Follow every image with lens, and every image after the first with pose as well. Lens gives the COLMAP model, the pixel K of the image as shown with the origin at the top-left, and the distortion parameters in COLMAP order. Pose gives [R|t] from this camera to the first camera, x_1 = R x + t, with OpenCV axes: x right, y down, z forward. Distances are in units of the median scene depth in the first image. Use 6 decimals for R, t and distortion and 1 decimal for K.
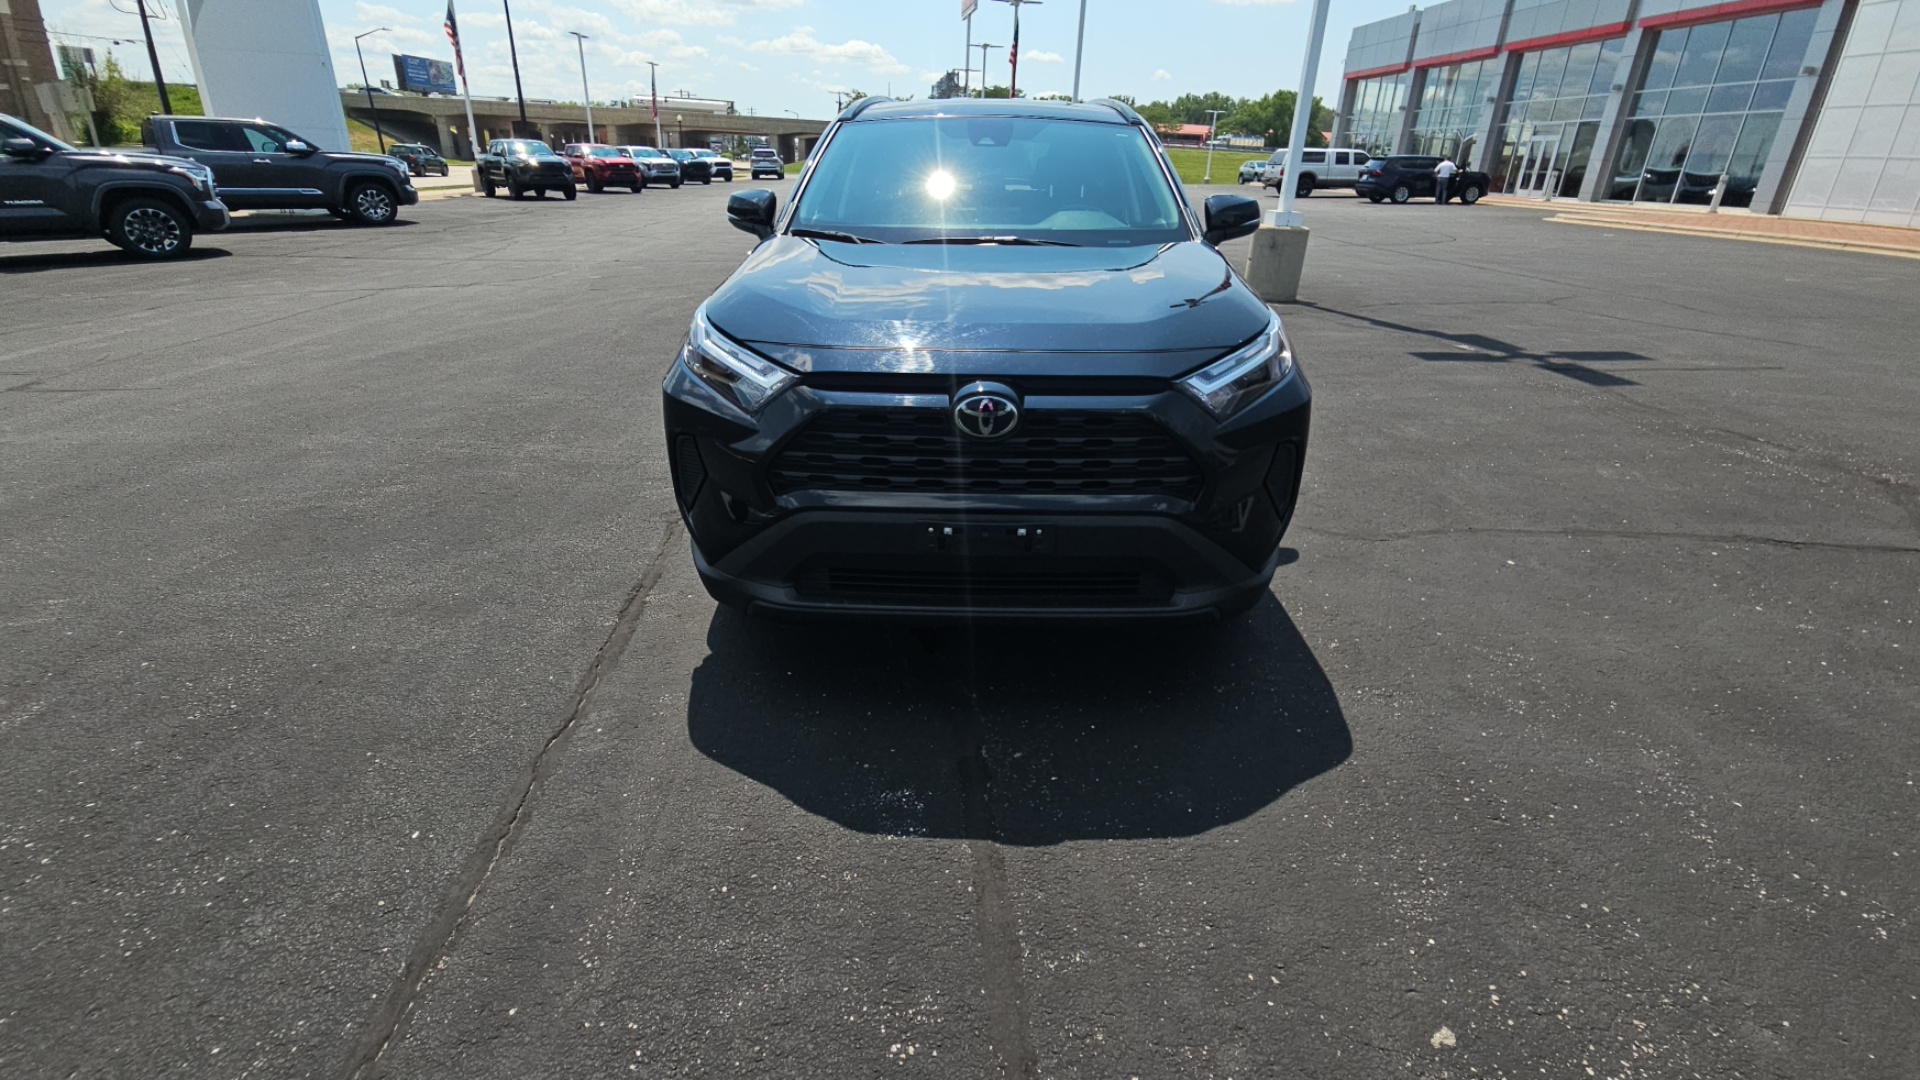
lens RADIAL K [[861.1, 0, 974.4], [0, 861.1, 535.3], [0, 0, 1]] dist [0.007344, -0.006282]
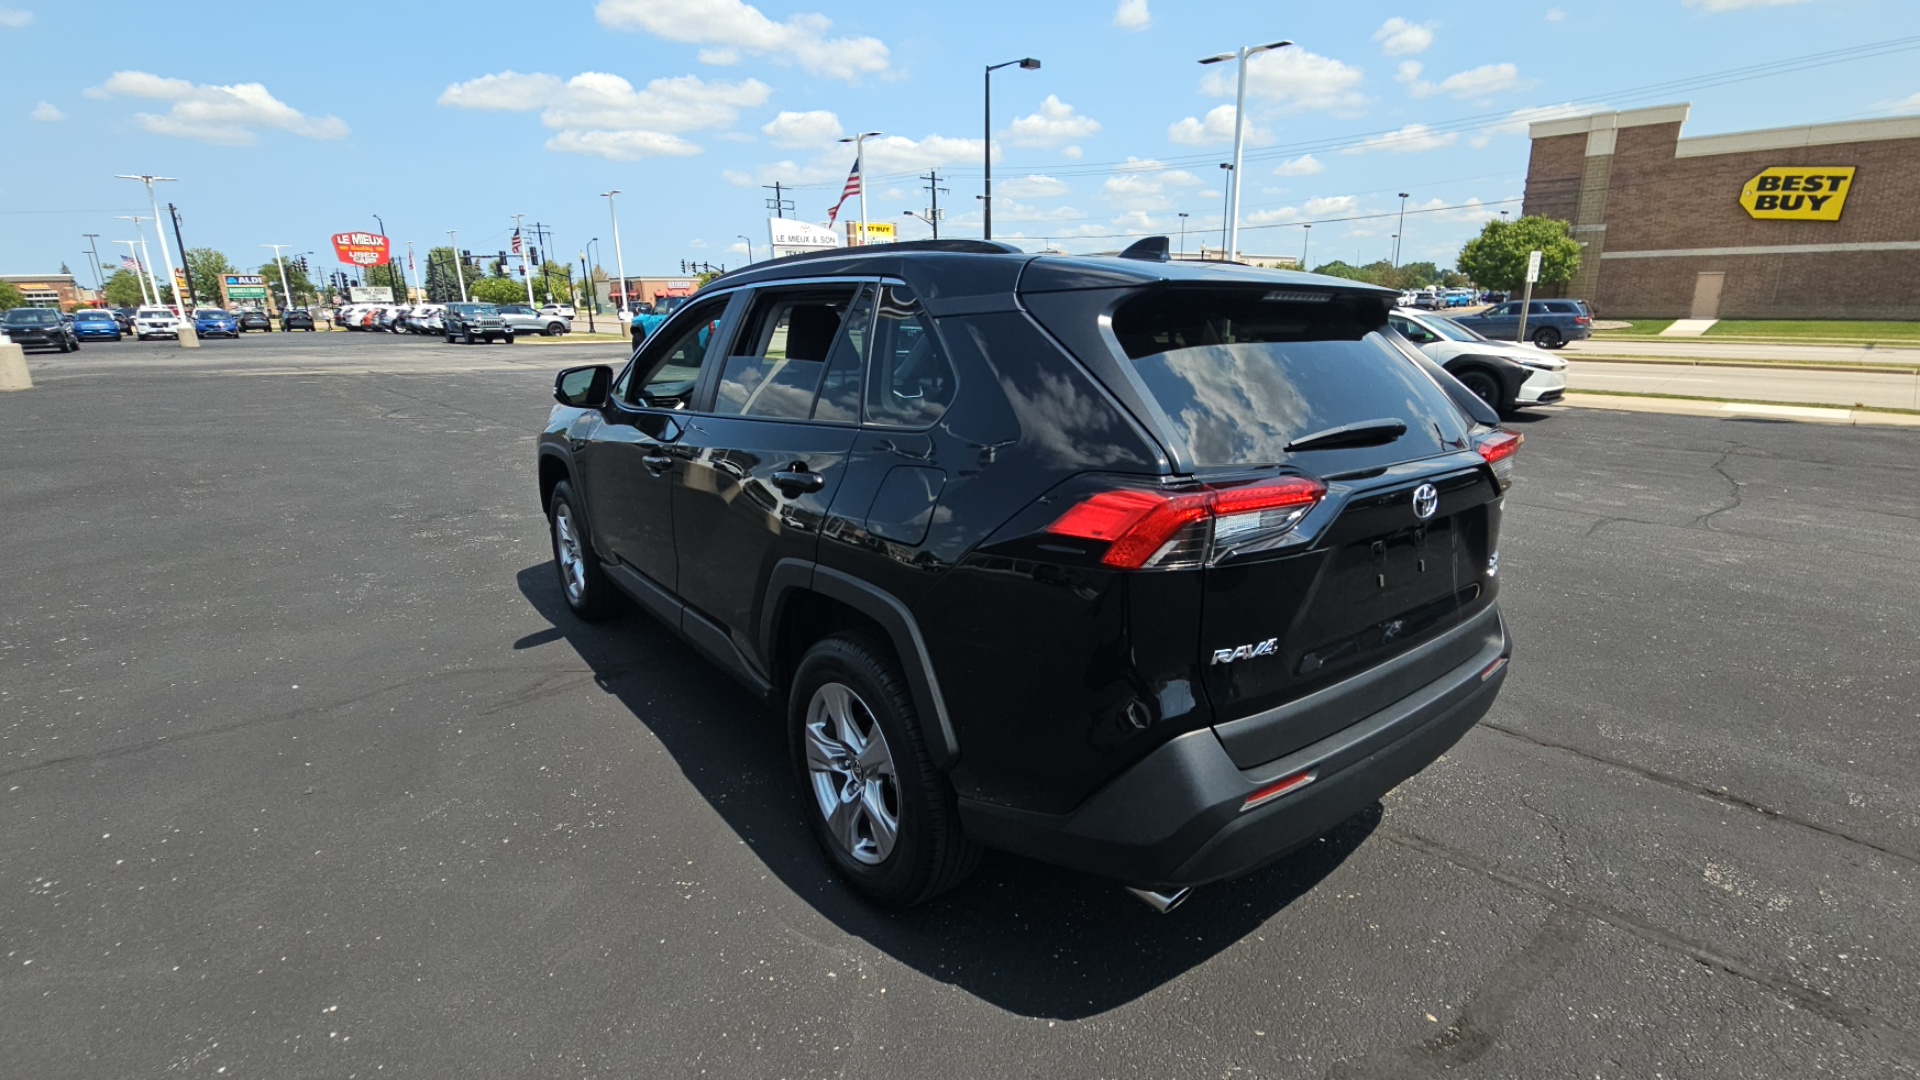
lens RADIAL K [[861.1, 0, 975.3], [0, 861.1, 545.1], [0, 0, 1]] dist [0.007344, -0.006282]
pose [[-0.774168, 0.143593, -0.616478, 0.719526], [-0.270153, 0.805818, 0.526949, -1.060222], [0.572435, 0.574490, -0.585046, 2.378703]]
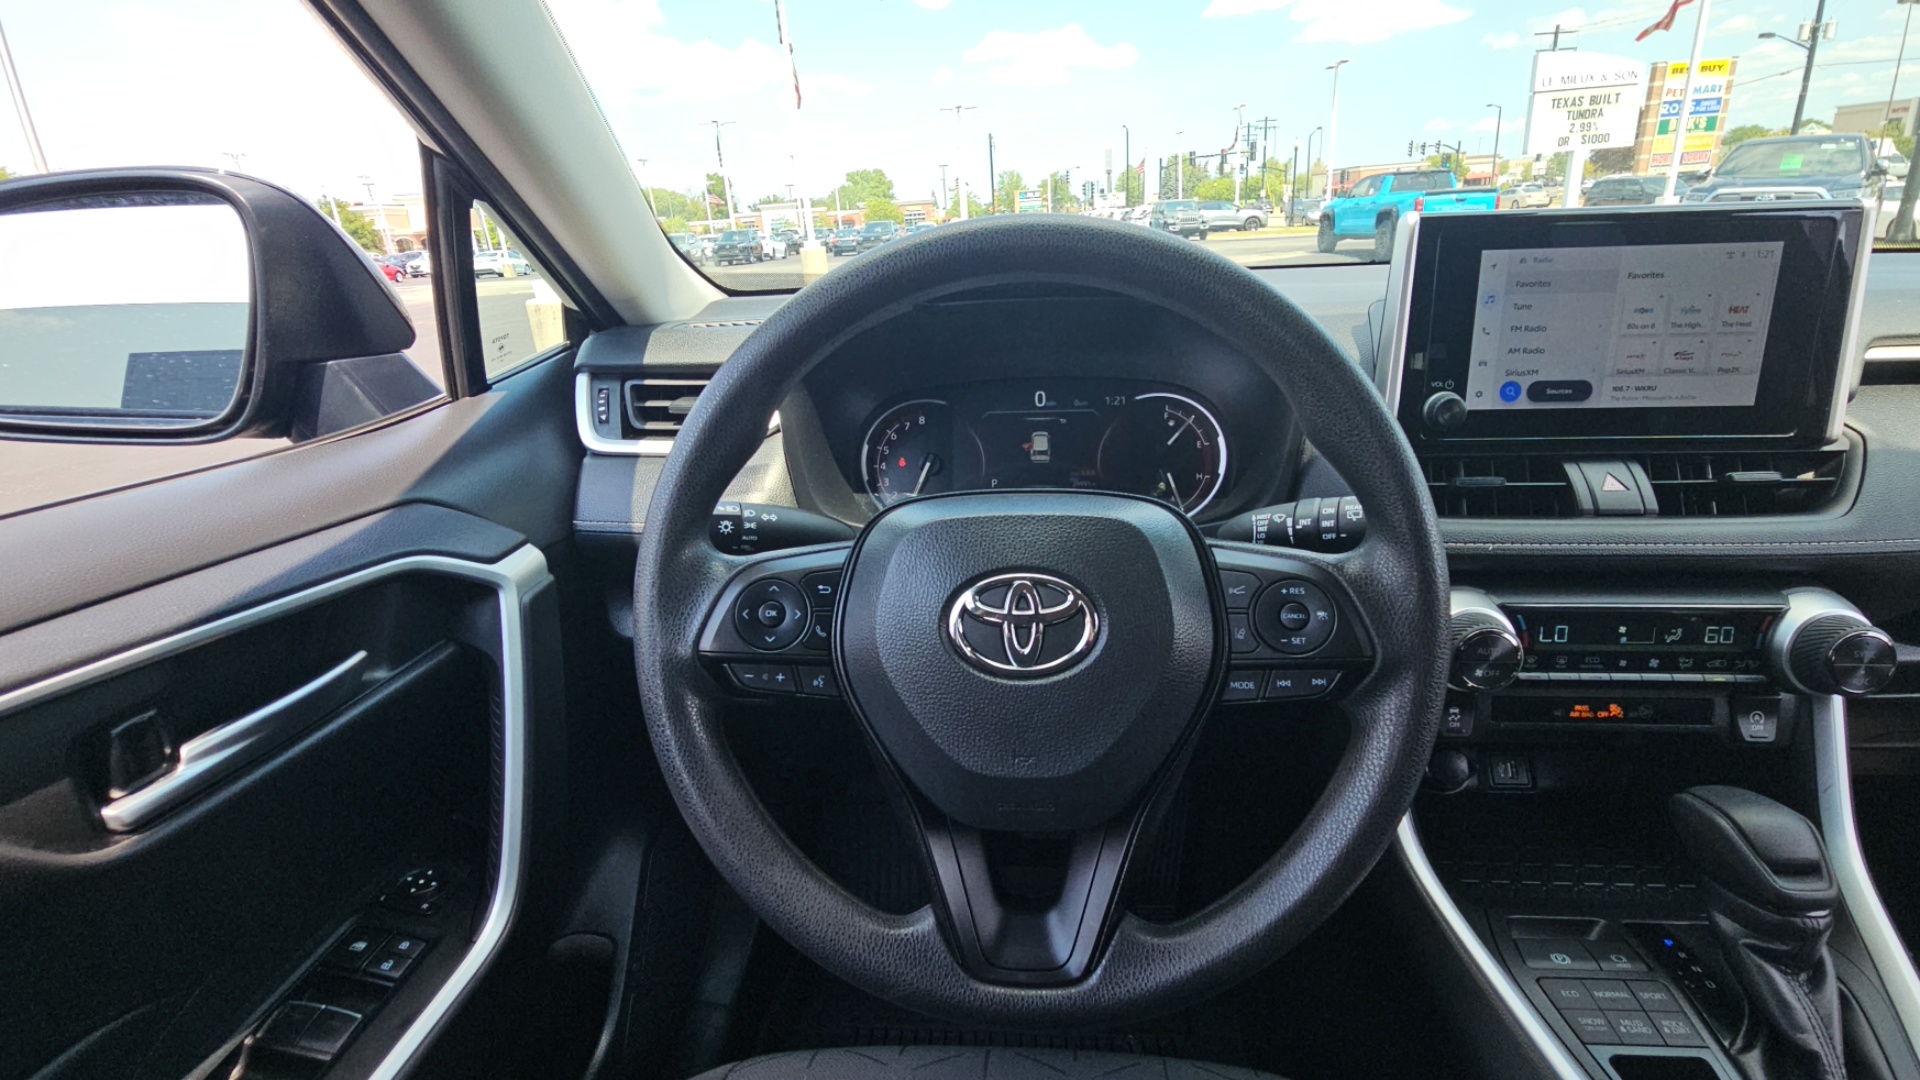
lens RADIAL K [[861.1, 0, 983.2], [0, 861.1, 542.3], [0, 0, 1]] dist [0.007344, -0.006282]
pose [[-0.998069, 0.001347, 0.062096, 0.148014], [0.044115, 0.719142, 0.693462, -0.546978], [-0.043722, 0.694862, -0.717813, 1.411122]]
